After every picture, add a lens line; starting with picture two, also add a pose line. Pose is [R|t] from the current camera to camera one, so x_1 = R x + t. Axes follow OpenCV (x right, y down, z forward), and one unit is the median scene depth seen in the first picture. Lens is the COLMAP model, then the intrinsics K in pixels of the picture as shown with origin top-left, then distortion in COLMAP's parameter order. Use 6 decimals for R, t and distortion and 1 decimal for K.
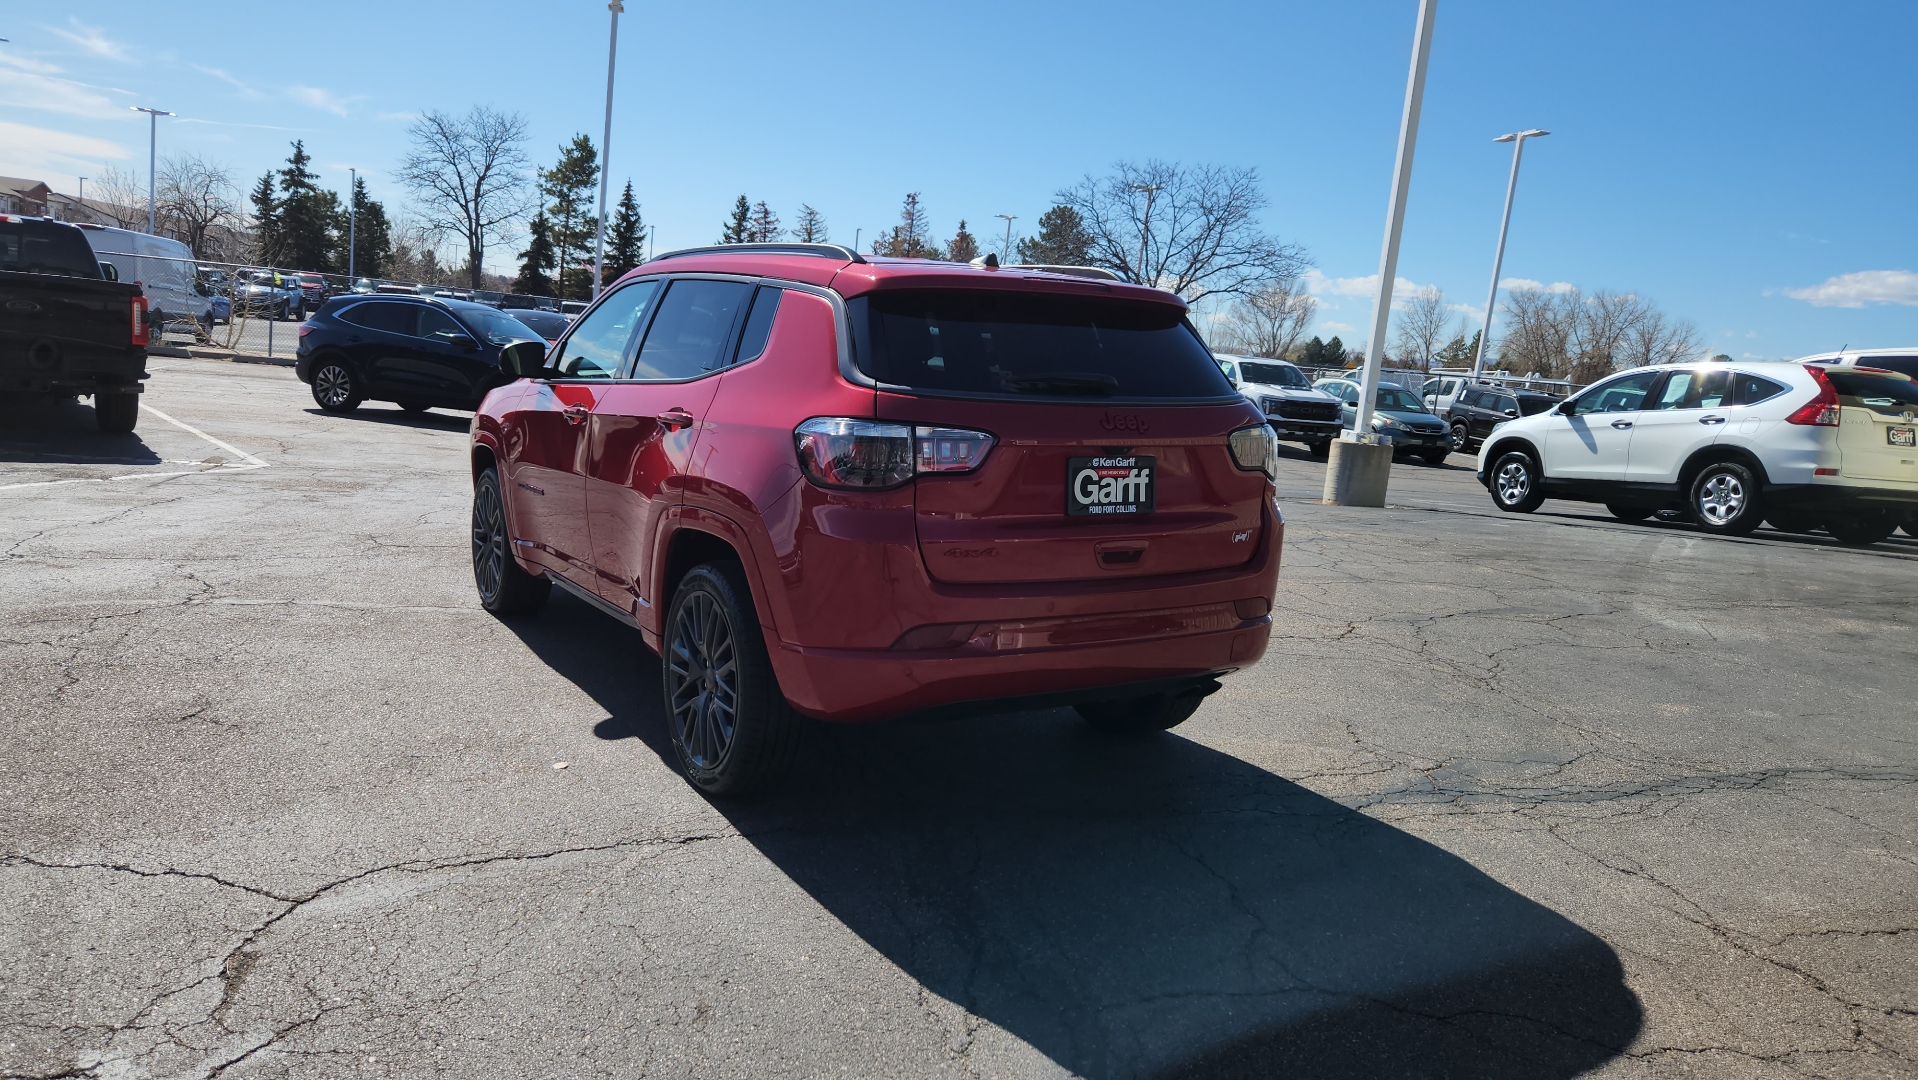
lens RADIAL K [[1288.2, 0, 920.6], [0, 1288.2, 509.0], [0, 0, 1]] dist [0.069643, -0.052994]
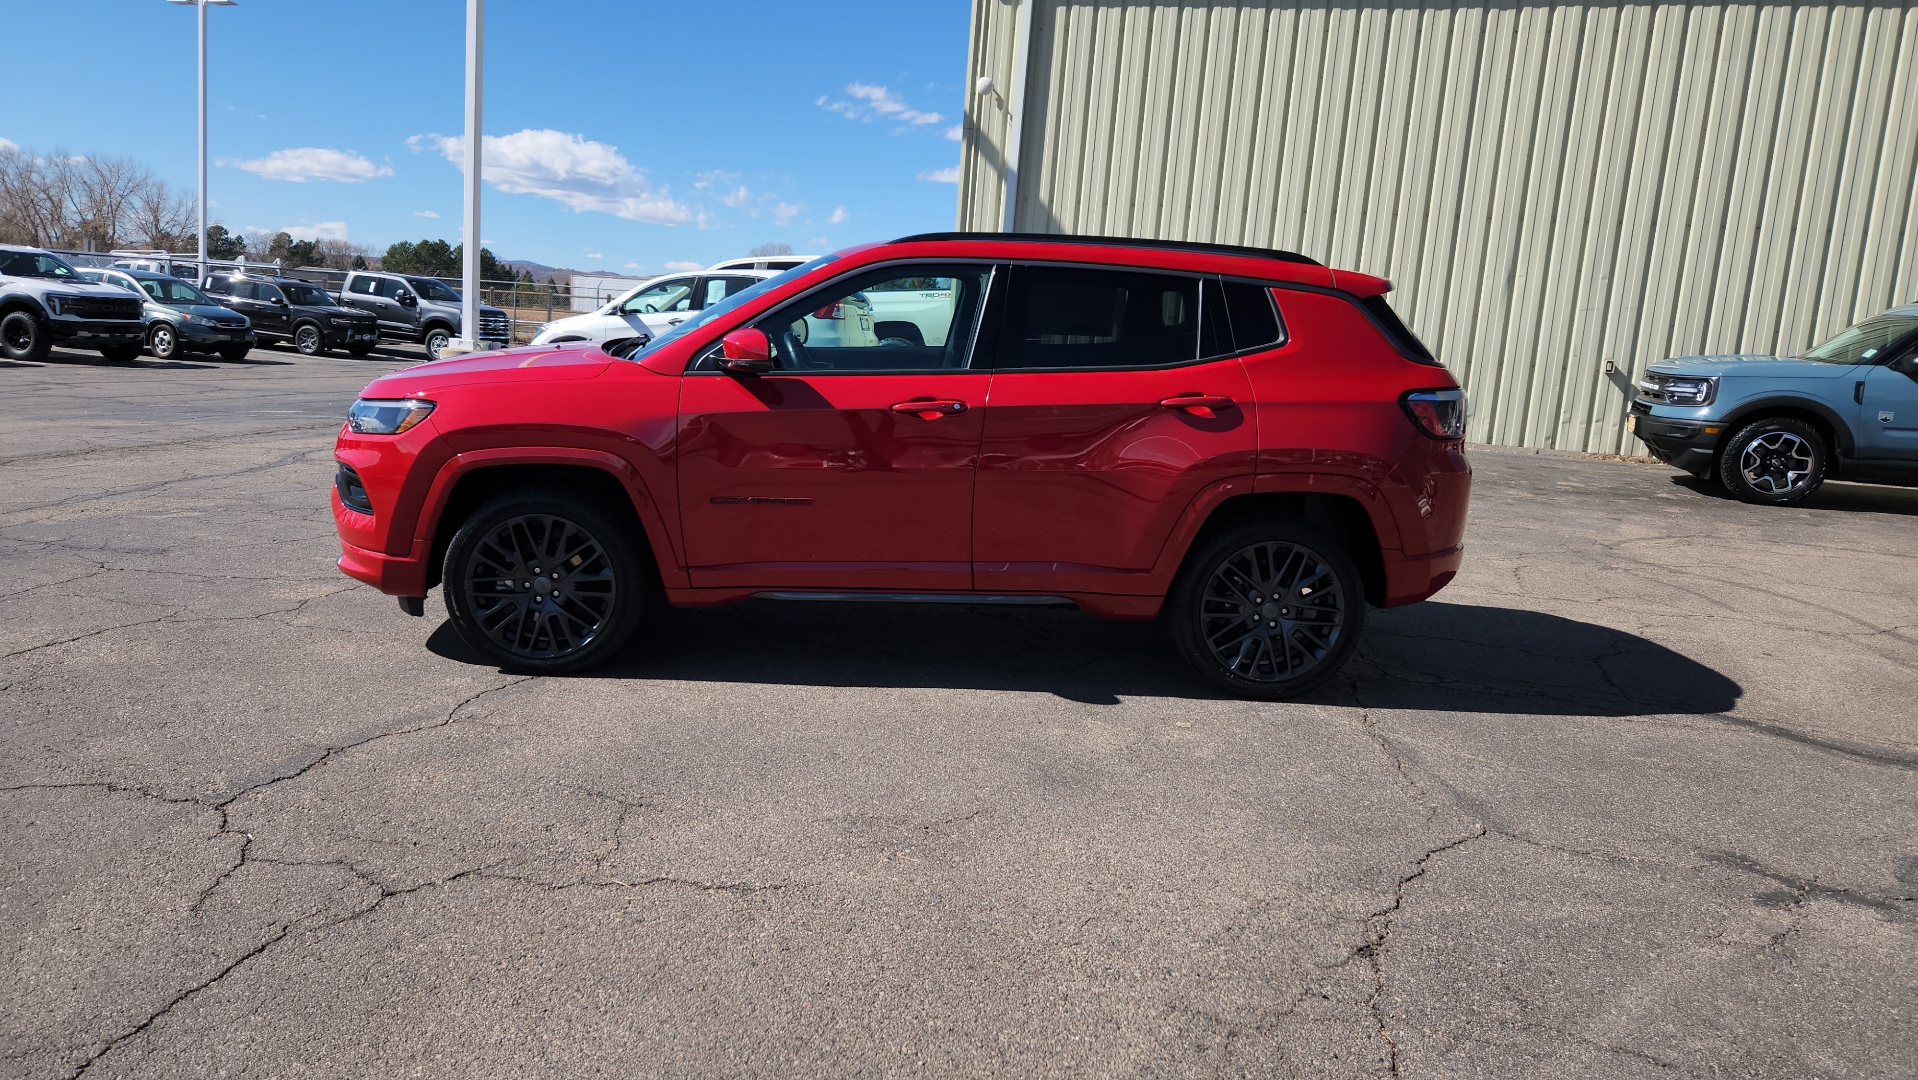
lens RADIAL K [[1289.5, 0, 936.4], [0, 1289.5, 522.4], [0, 0, 1]] dist [0.064776, -0.049984]
pose [[0.492742, -0.185550, 0.850163, -0.361555], [0.093305, 0.982635, 0.160384, -0.047634], [-0.865159, 0.000297, 0.501498, 0.175768]]
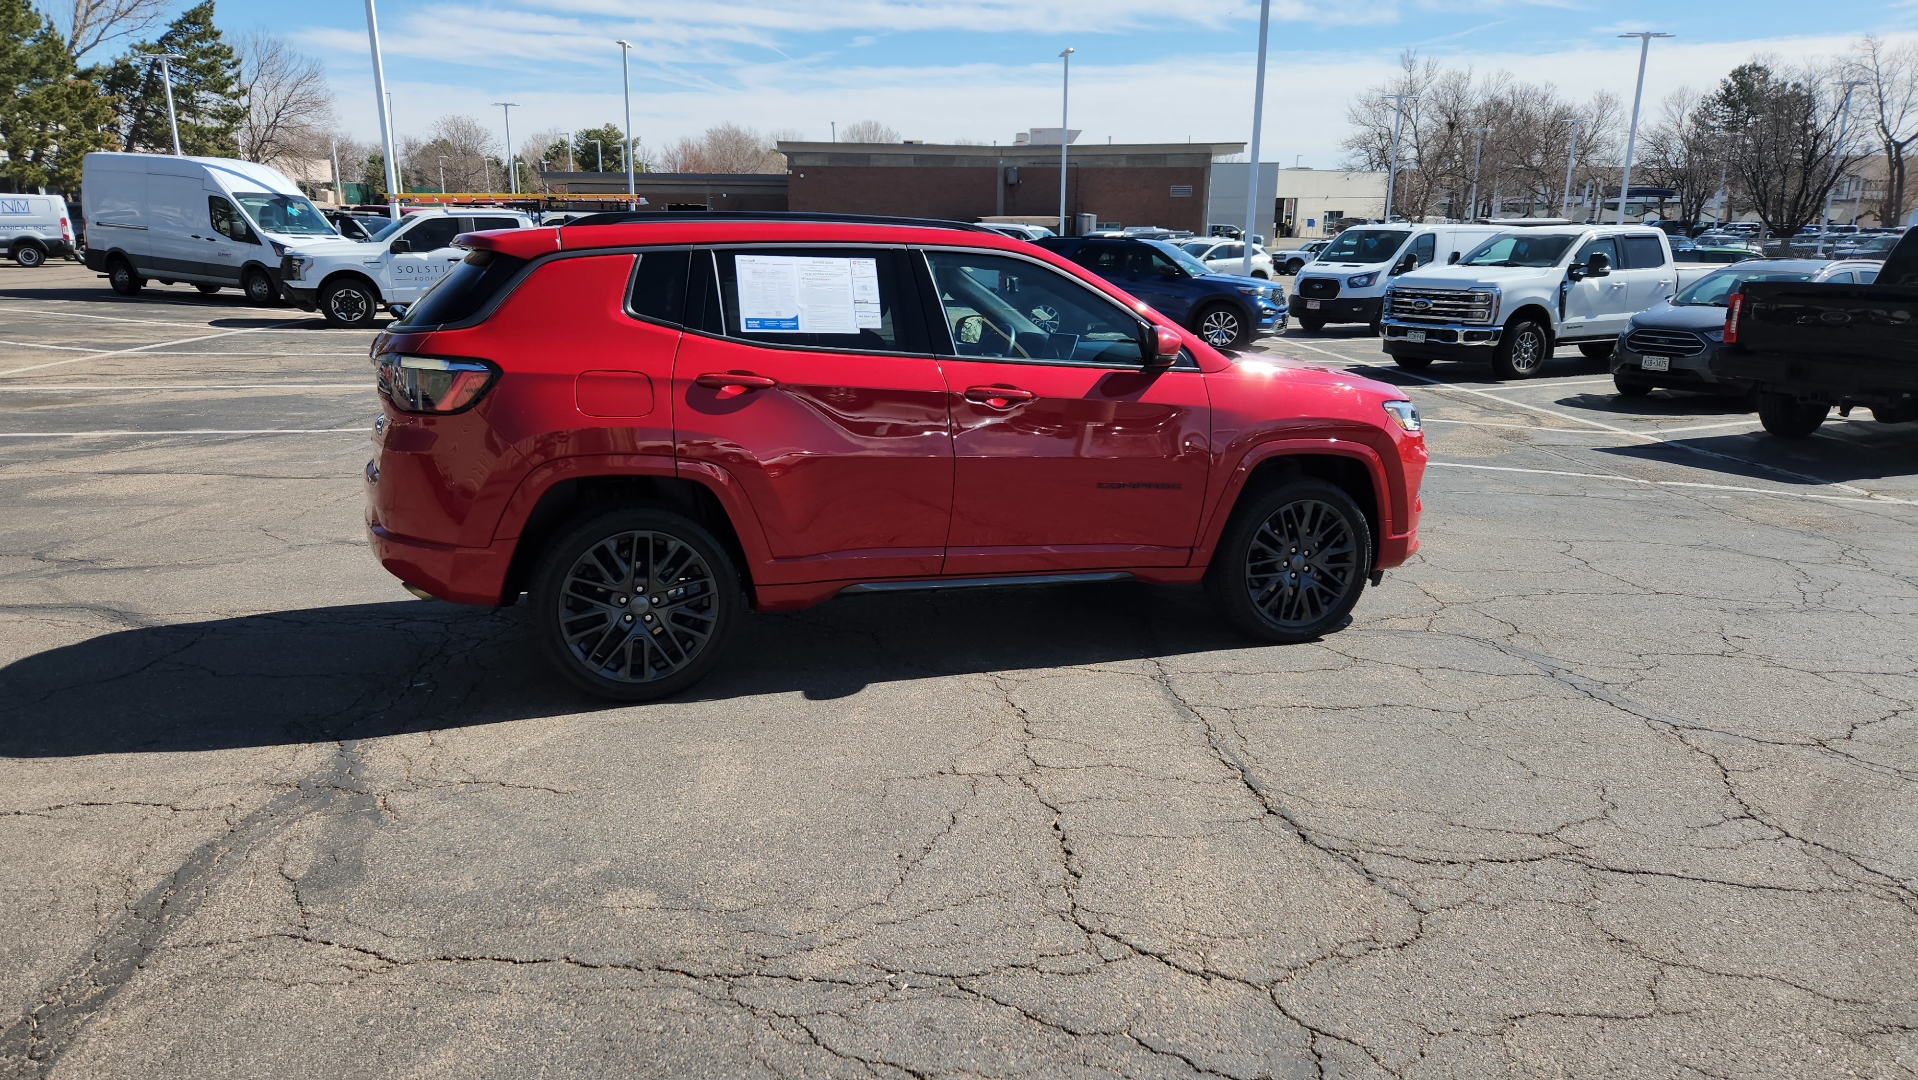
lens RADIAL K [[1278.0, 0, 937.0], [0, 1278.0, 548.2], [0, 0, 1]] dist [0.068424, -0.053029]
pose [[-0.195727, 0.144921, -0.969891, 0.333042], [-0.154947, 0.972027, 0.176509, -0.044930], [0.968340, 0.184829, -0.167796, 0.444344]]
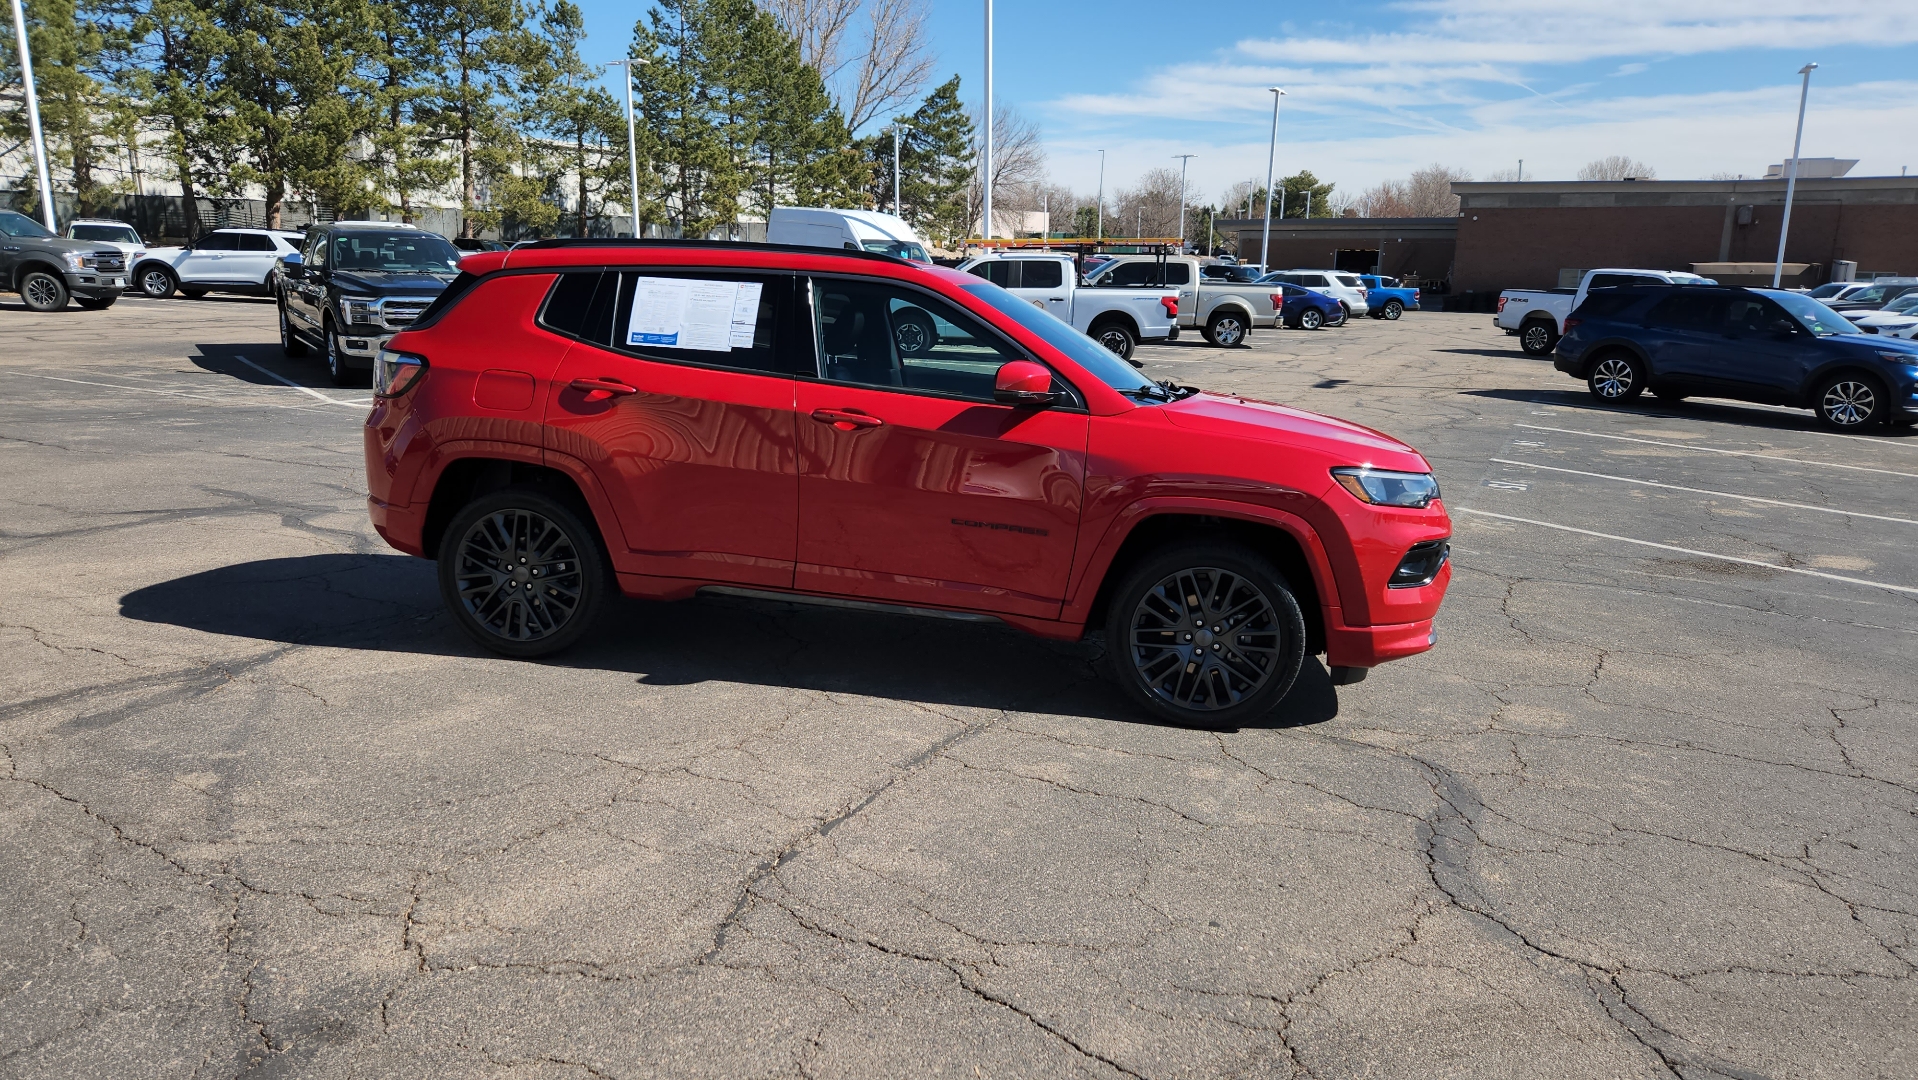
lens RADIAL K [[1282.8, 0, 929.2], [0, 1282.8, 543.5], [0, 0, 1]] dist [0.066419, -0.053907]
pose [[-0.655899, 0.053998, -0.752915, 0.247432], [-0.182105, 0.956658, 0.227250, -0.075804], [0.732553, 0.286163, -0.617638, 0.624277]]
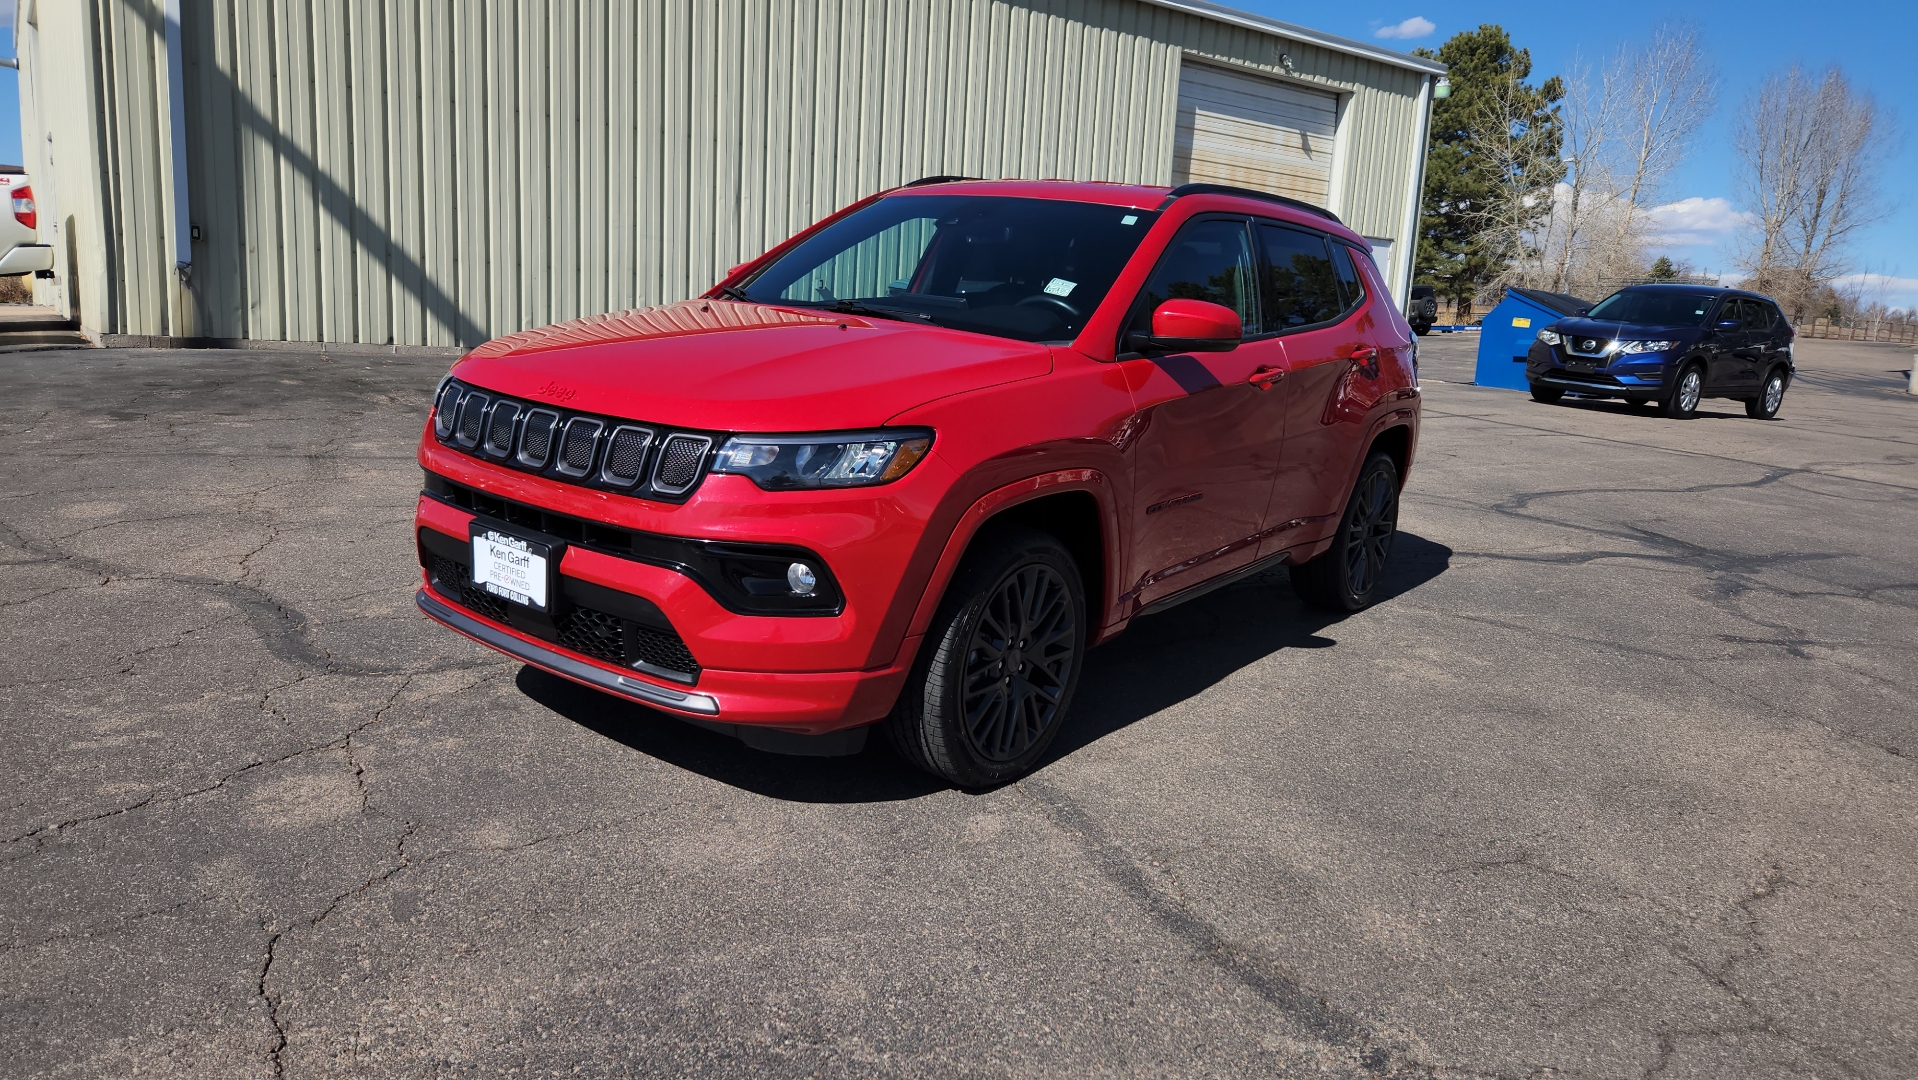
lens RADIAL K [[1289.5, 0, 929.5], [0, 1289.5, 519.2], [0, 0, 1]] dist [0.064776, -0.049984]
pose [[-0.350058, -0.264625, 0.898573, -0.337896], [0.033880, 0.955063, 0.294459, -0.084030], [-0.936115, 0.133521, -0.325362, 0.508916]]
